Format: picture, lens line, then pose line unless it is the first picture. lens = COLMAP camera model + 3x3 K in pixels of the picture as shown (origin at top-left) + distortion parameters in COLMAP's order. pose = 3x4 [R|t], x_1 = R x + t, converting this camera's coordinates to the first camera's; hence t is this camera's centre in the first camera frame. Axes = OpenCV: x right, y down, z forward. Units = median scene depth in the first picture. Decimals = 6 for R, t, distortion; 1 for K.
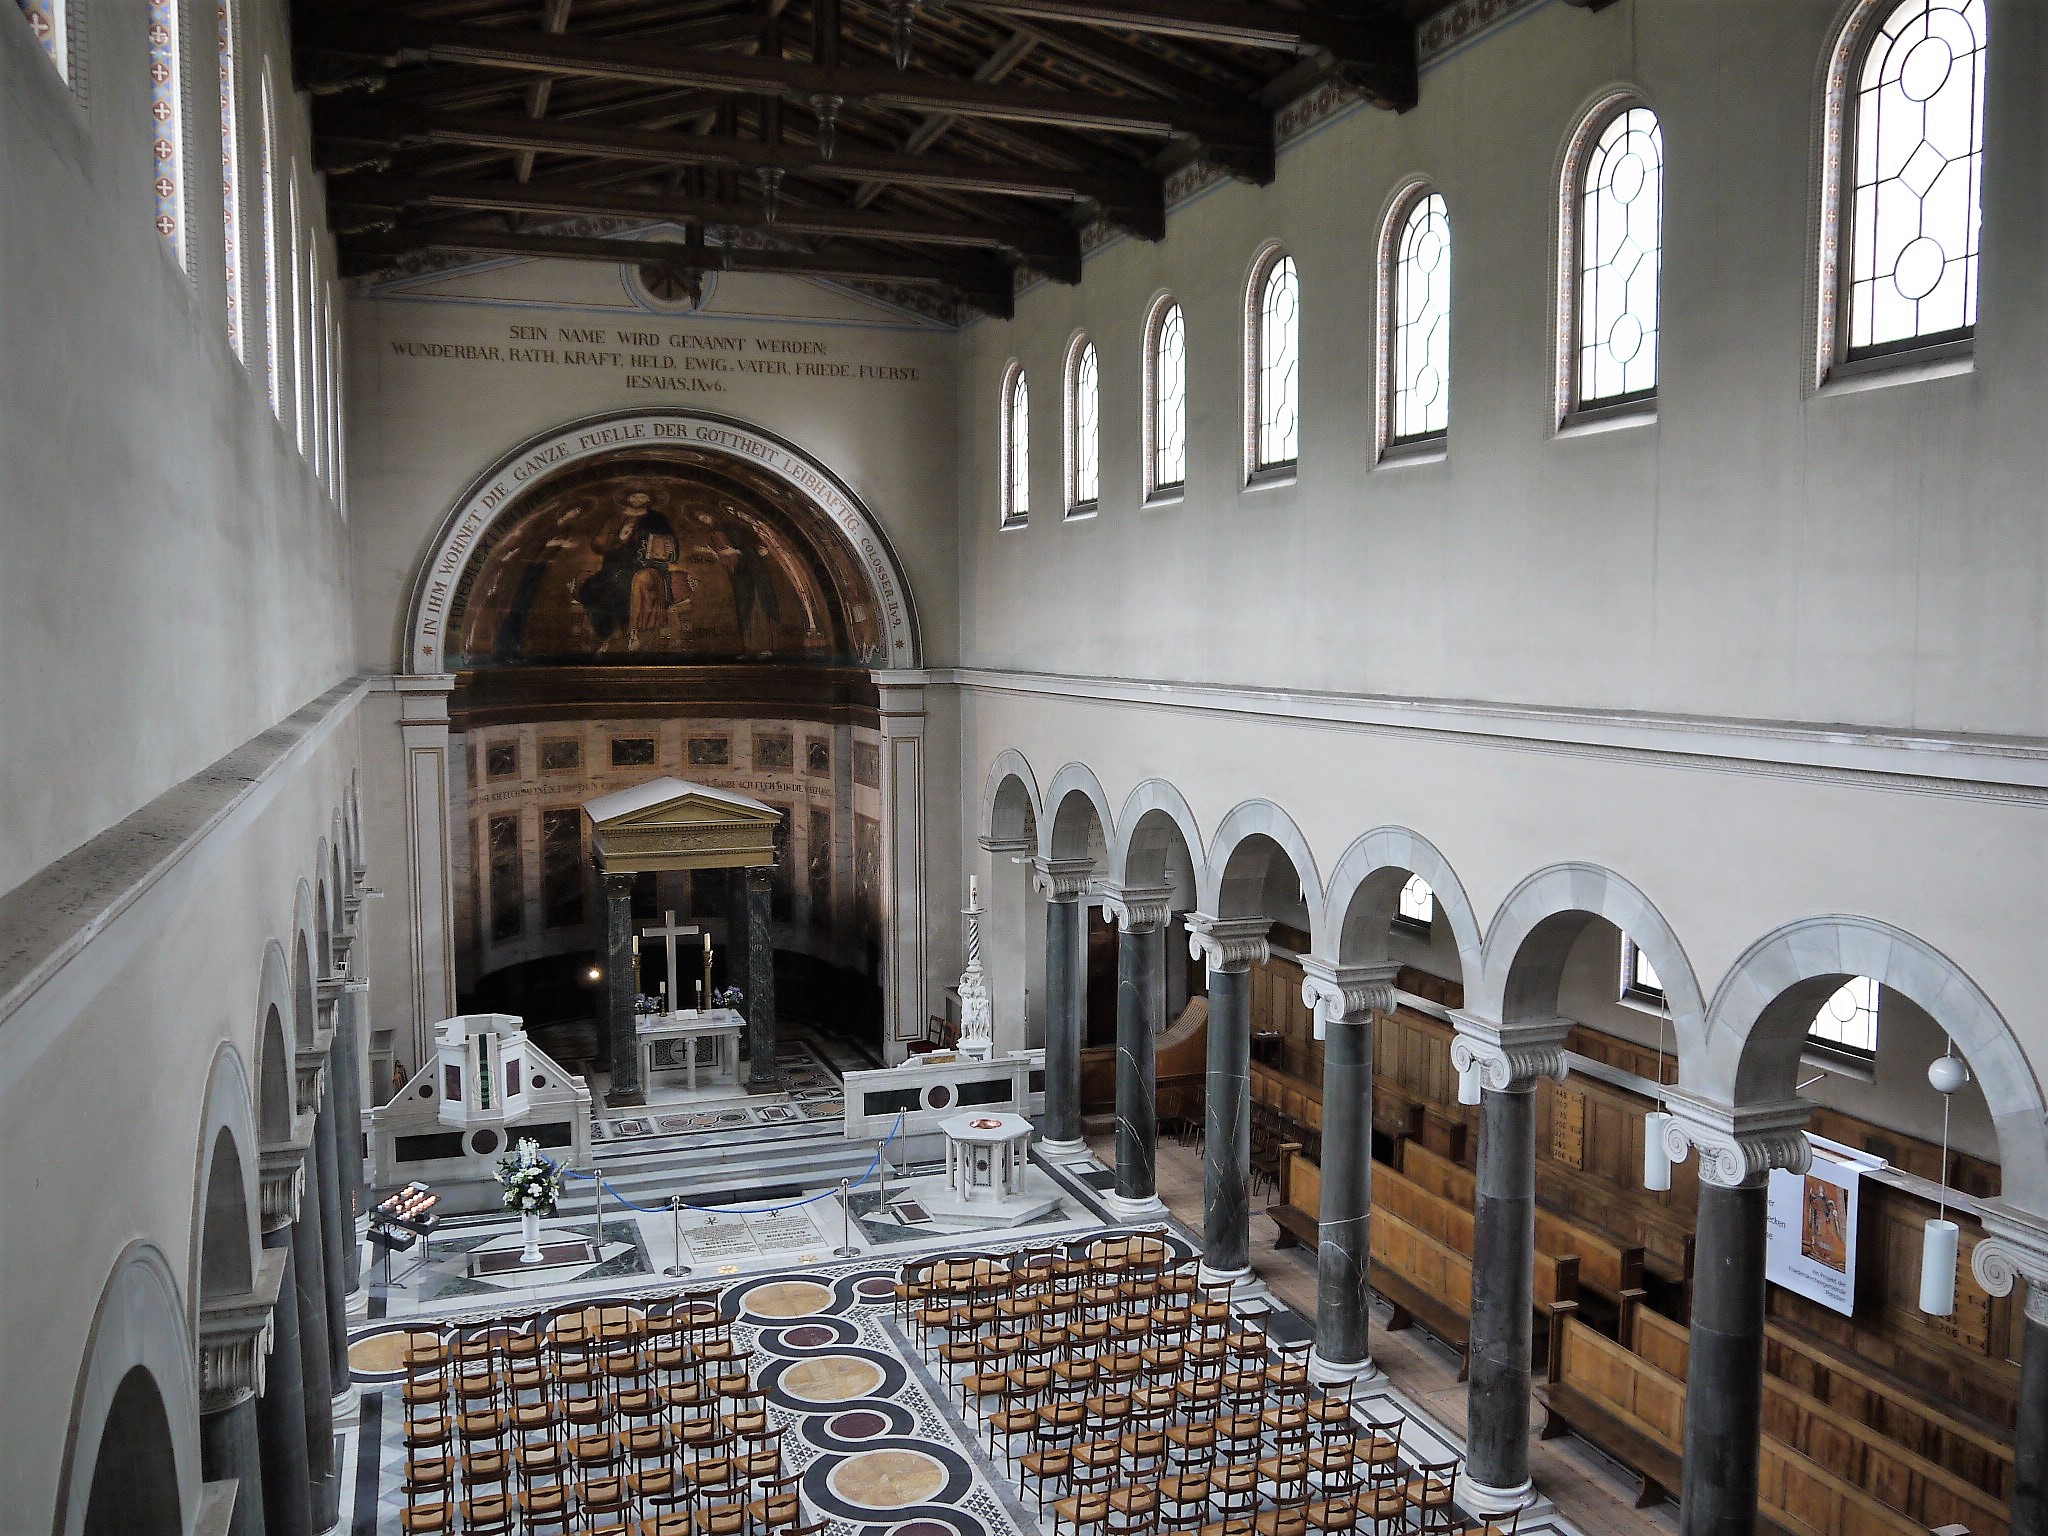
lens RADIAL K [[1710.5, 0, 1023.2], [0, 1710.5, 765.4], [0, 0, 1]] dist [0.002963, -0.001796]
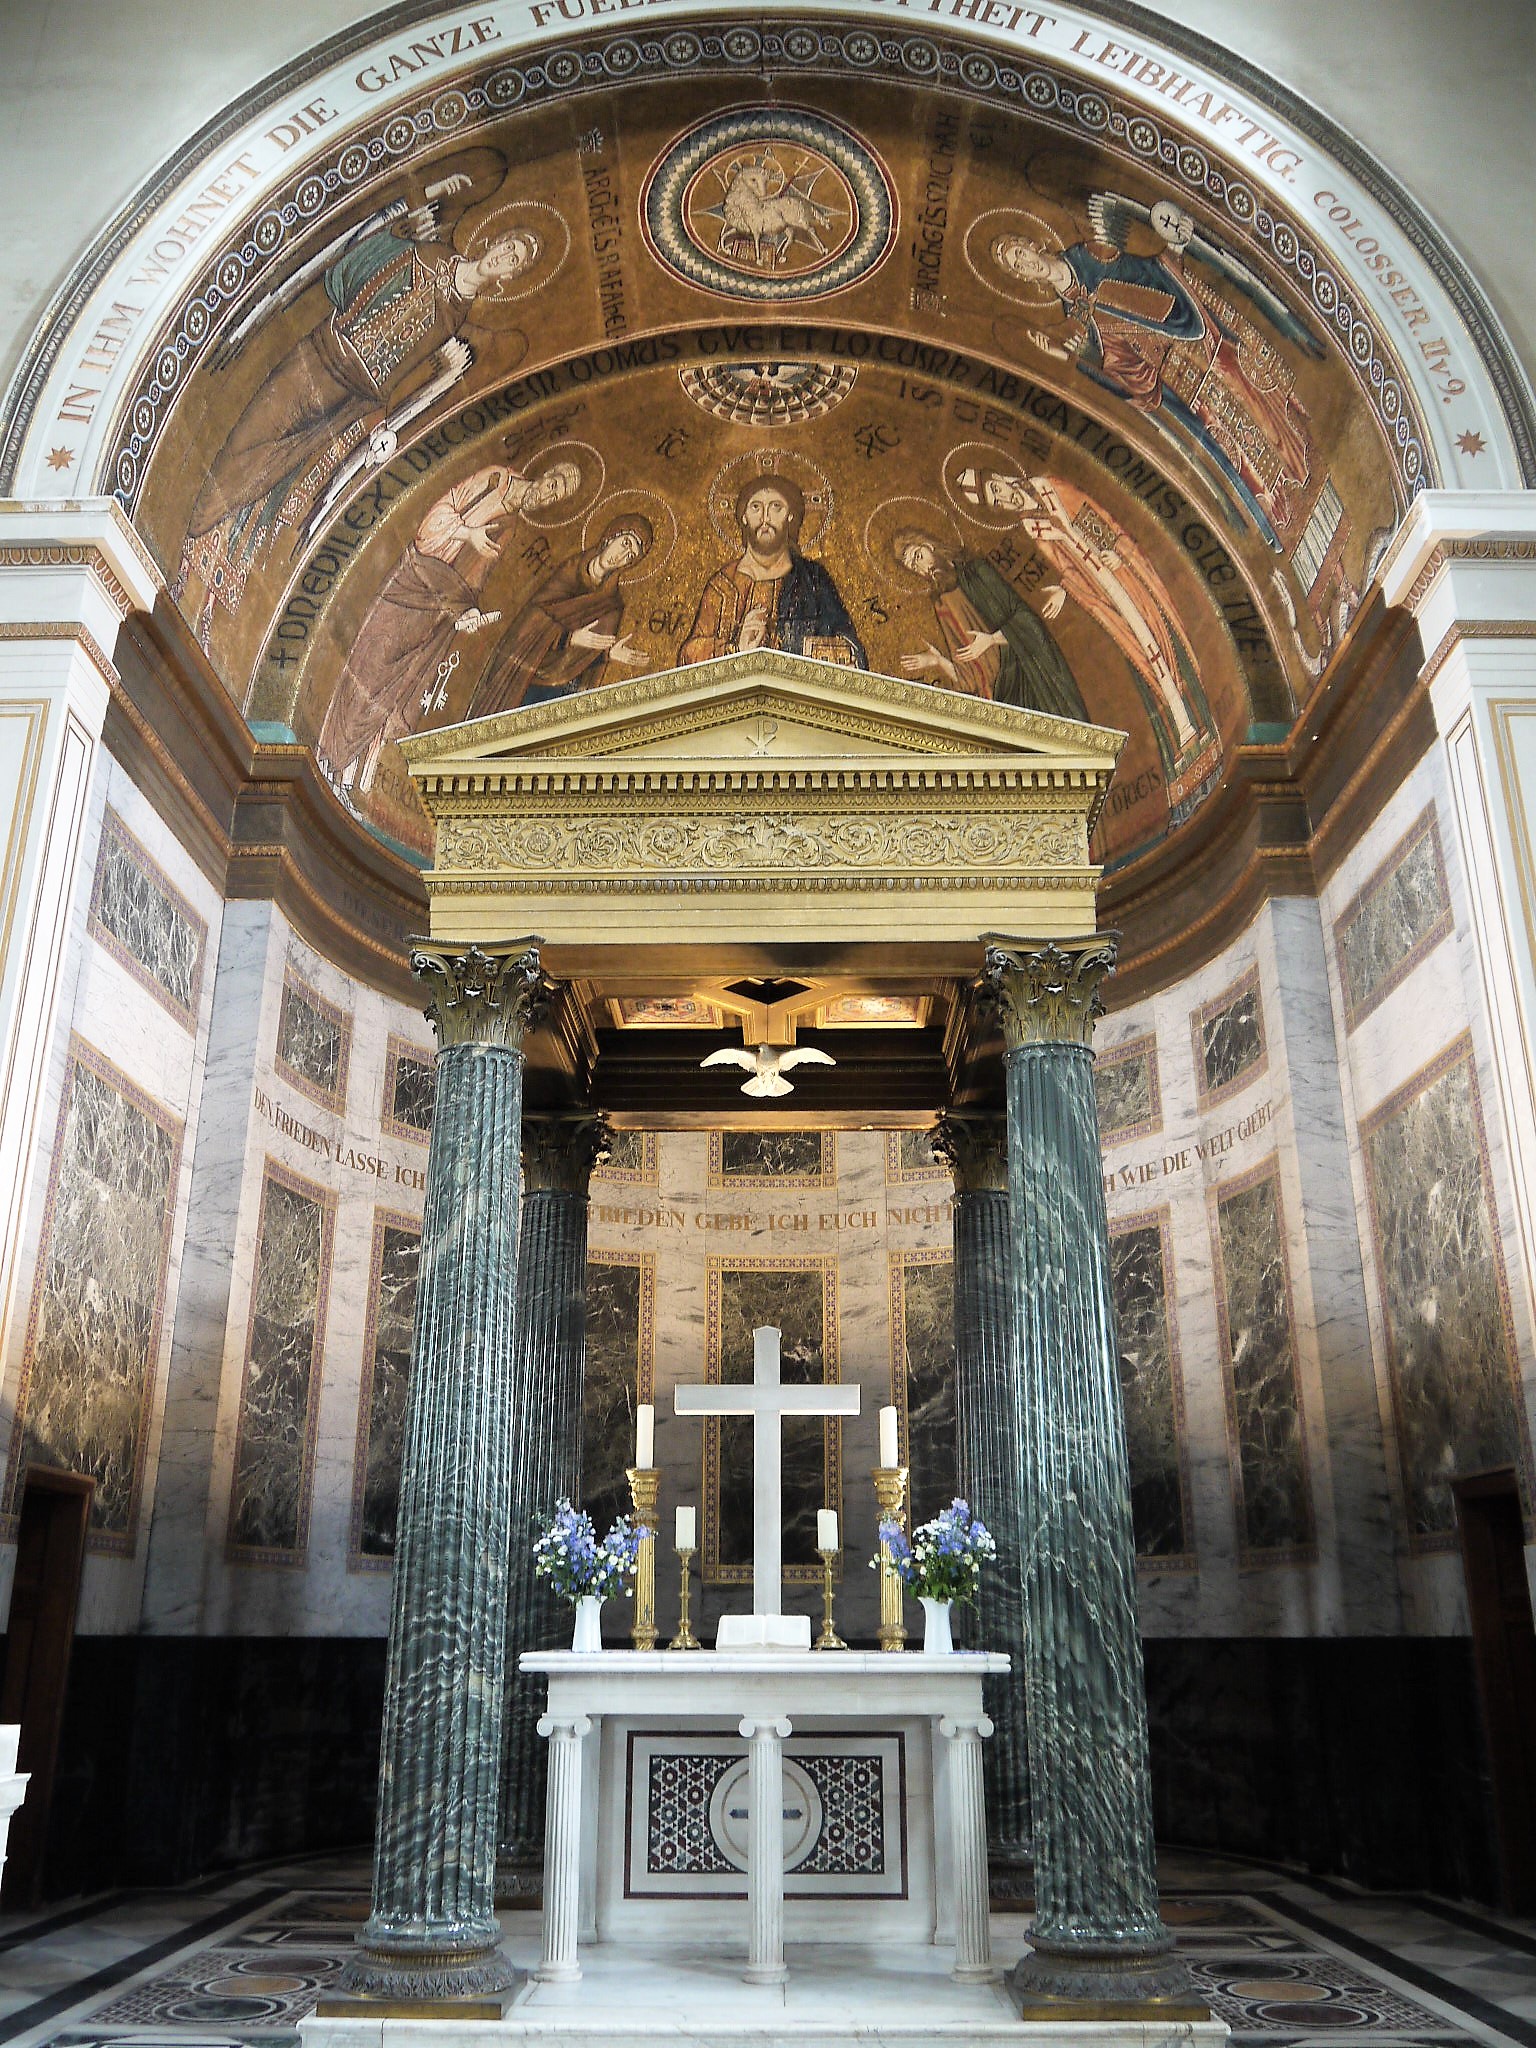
lens RADIAL K [[1710.5, 0, 762.3], [0, 1710.5, 1027.1], [0, 0, 1]] dist [0.002963, -0.001796]
pose [[0.938442, -0.115847, -0.325433, -0.096819], [-0.031542, 0.909417, -0.414689, 0.149874], [0.343995, 0.399426, 0.849780, 0.675877]]
